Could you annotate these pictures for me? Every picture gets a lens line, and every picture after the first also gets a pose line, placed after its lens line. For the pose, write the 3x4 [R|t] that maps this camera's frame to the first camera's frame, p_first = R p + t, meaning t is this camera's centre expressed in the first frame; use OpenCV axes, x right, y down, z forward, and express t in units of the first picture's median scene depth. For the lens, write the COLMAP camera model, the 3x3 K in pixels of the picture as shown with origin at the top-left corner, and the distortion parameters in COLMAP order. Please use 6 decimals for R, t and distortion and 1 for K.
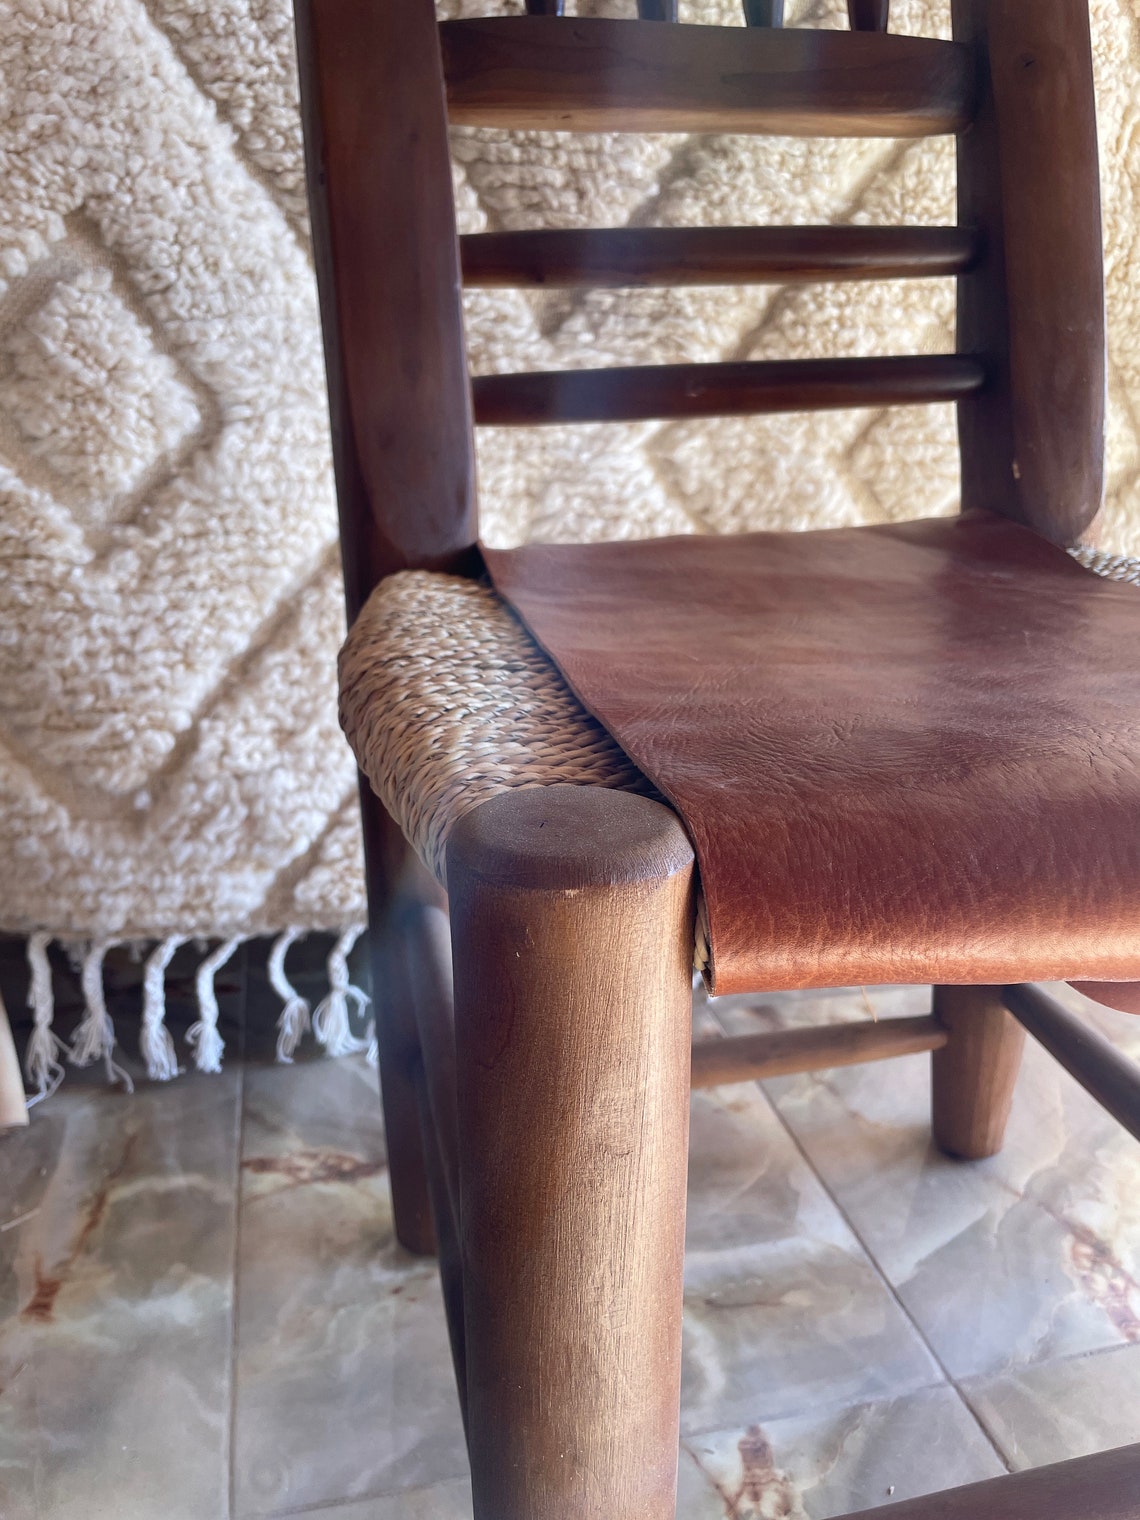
lens RADIAL K [[1210.6, 0, 551.8], [0, 1210.6, 769.0], [0, 0, 1]] dist [0.060318, -0.113819]
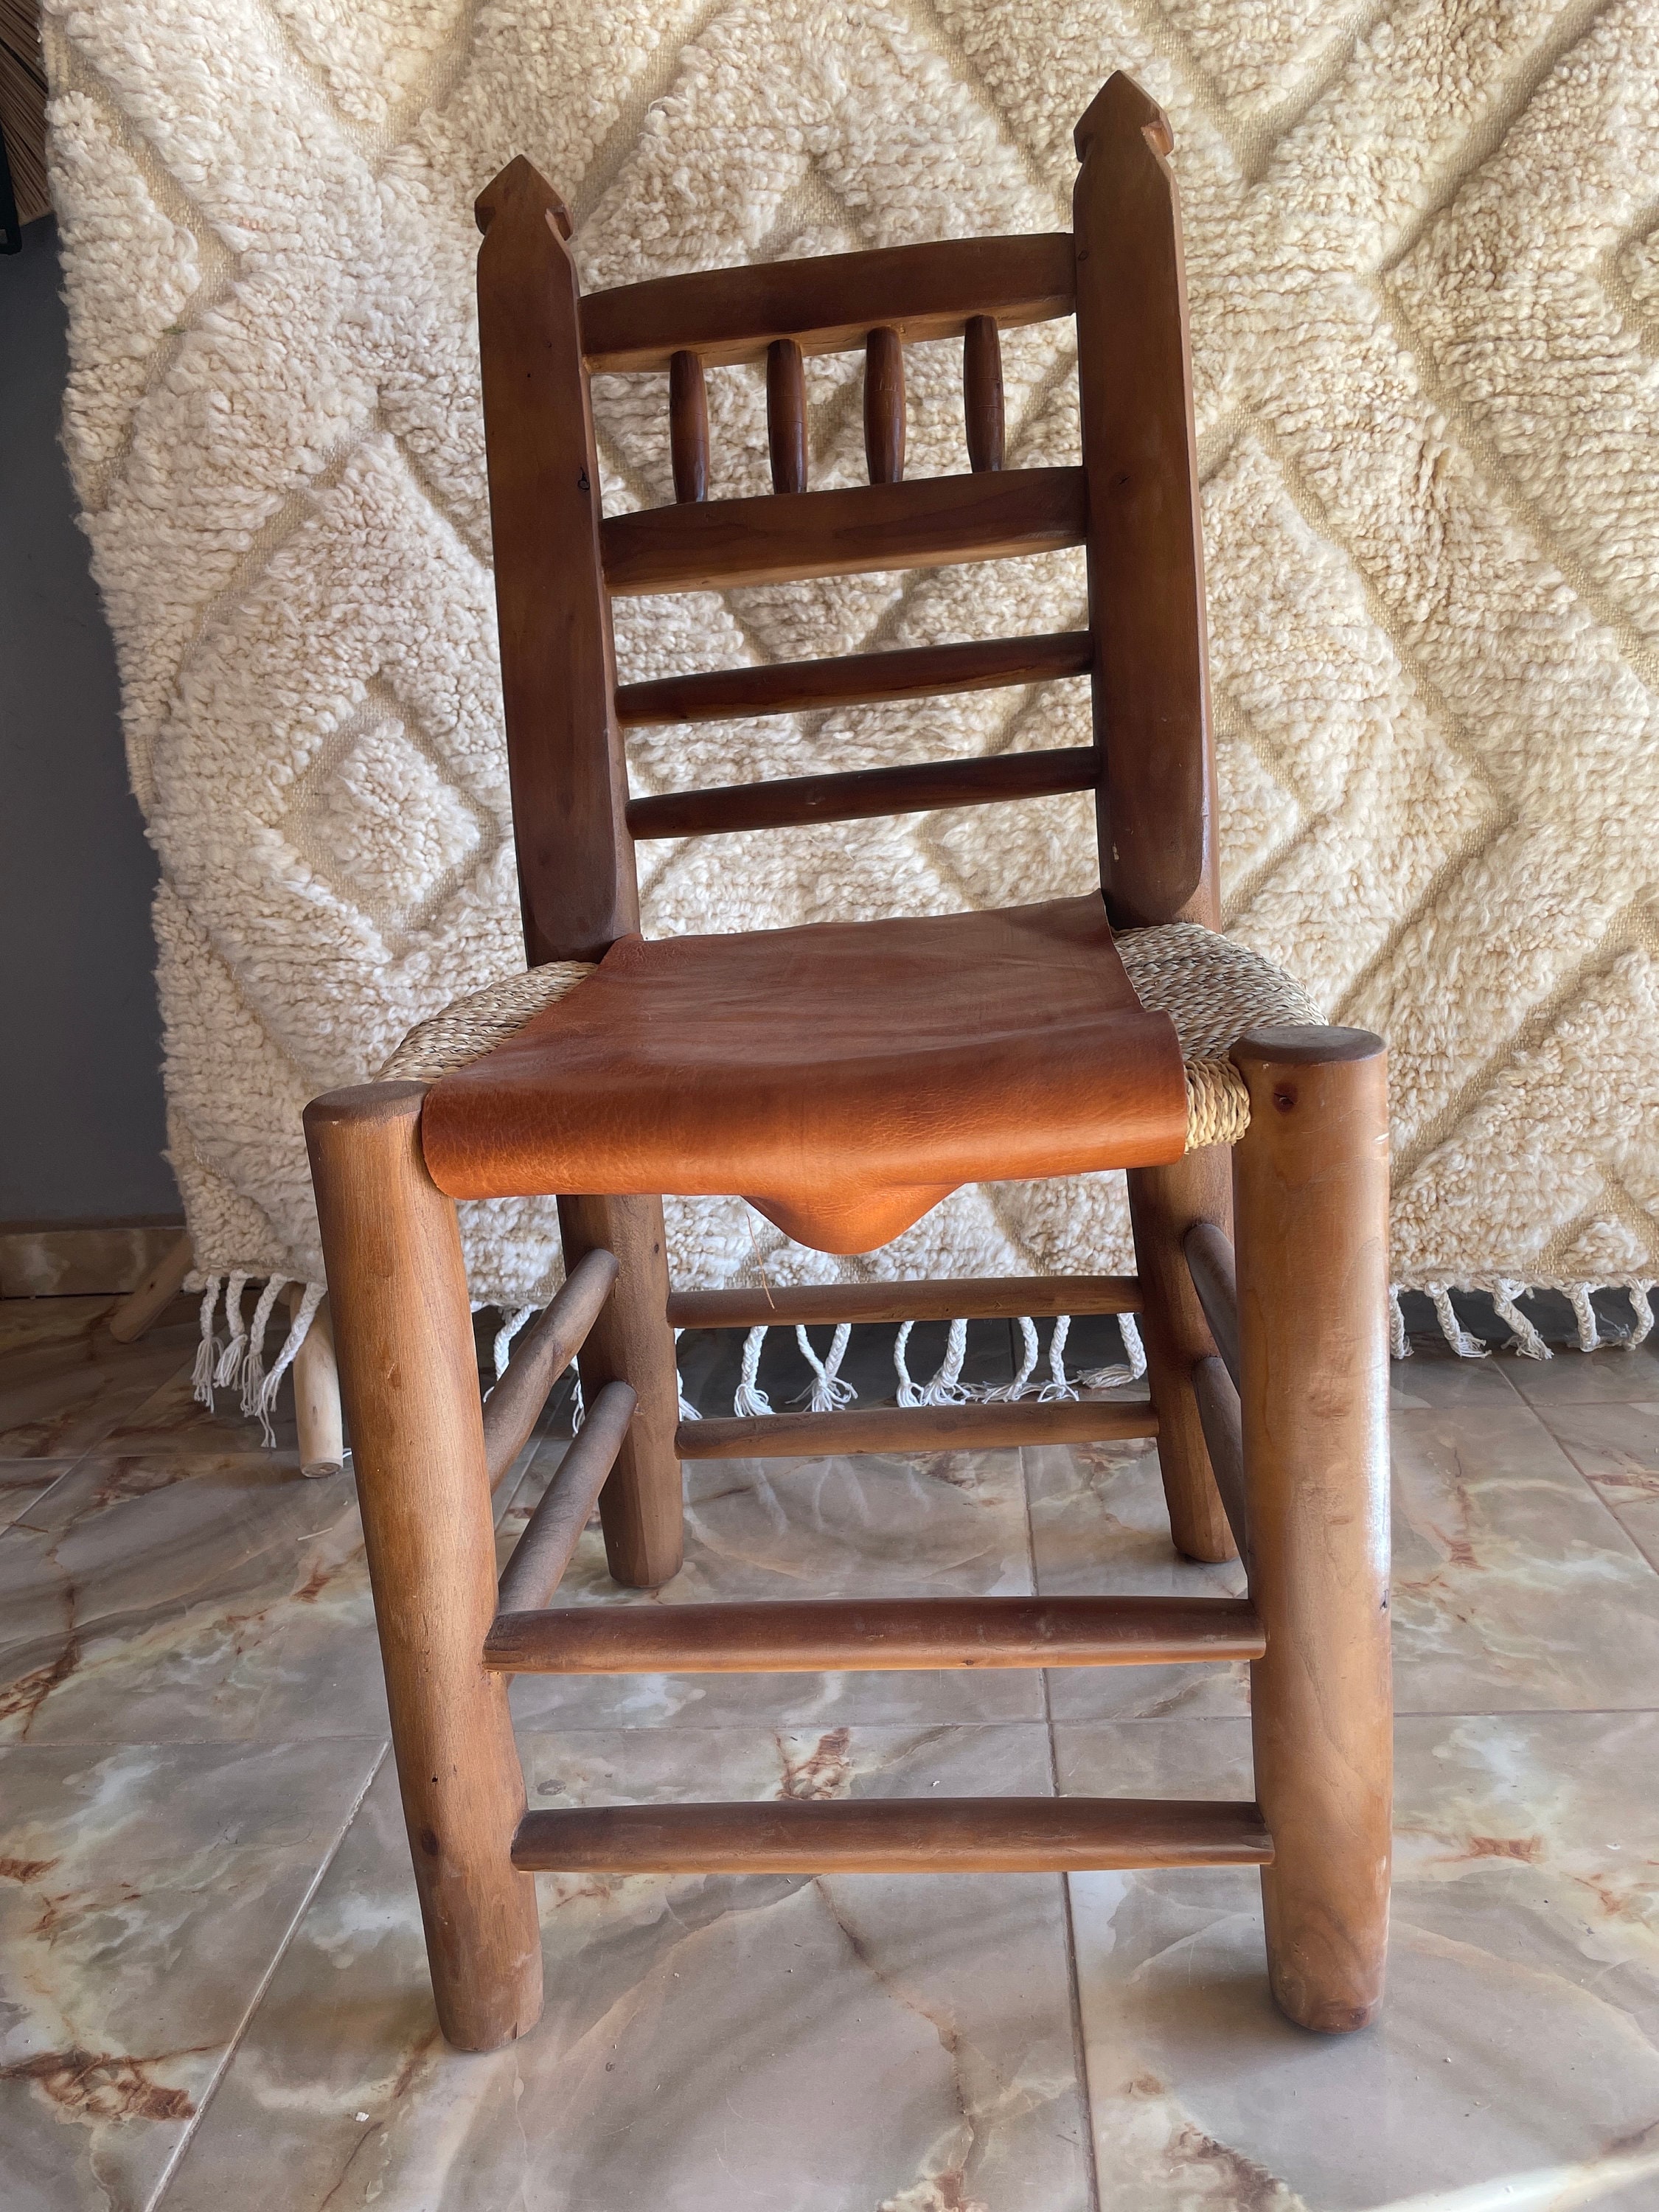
lens RADIAL K [[1761.8, 0, 803.0], [0, 1761.8, 1119.2], [0, 0, 1]] dist [0.060318, -0.113819]
pose [[0.948717, -0.001909, -0.316119, 0.534432], [-0.023388, 0.996817, -0.076210, 0.099827], [0.315259, 0.079695, 0.945654, -0.467125]]
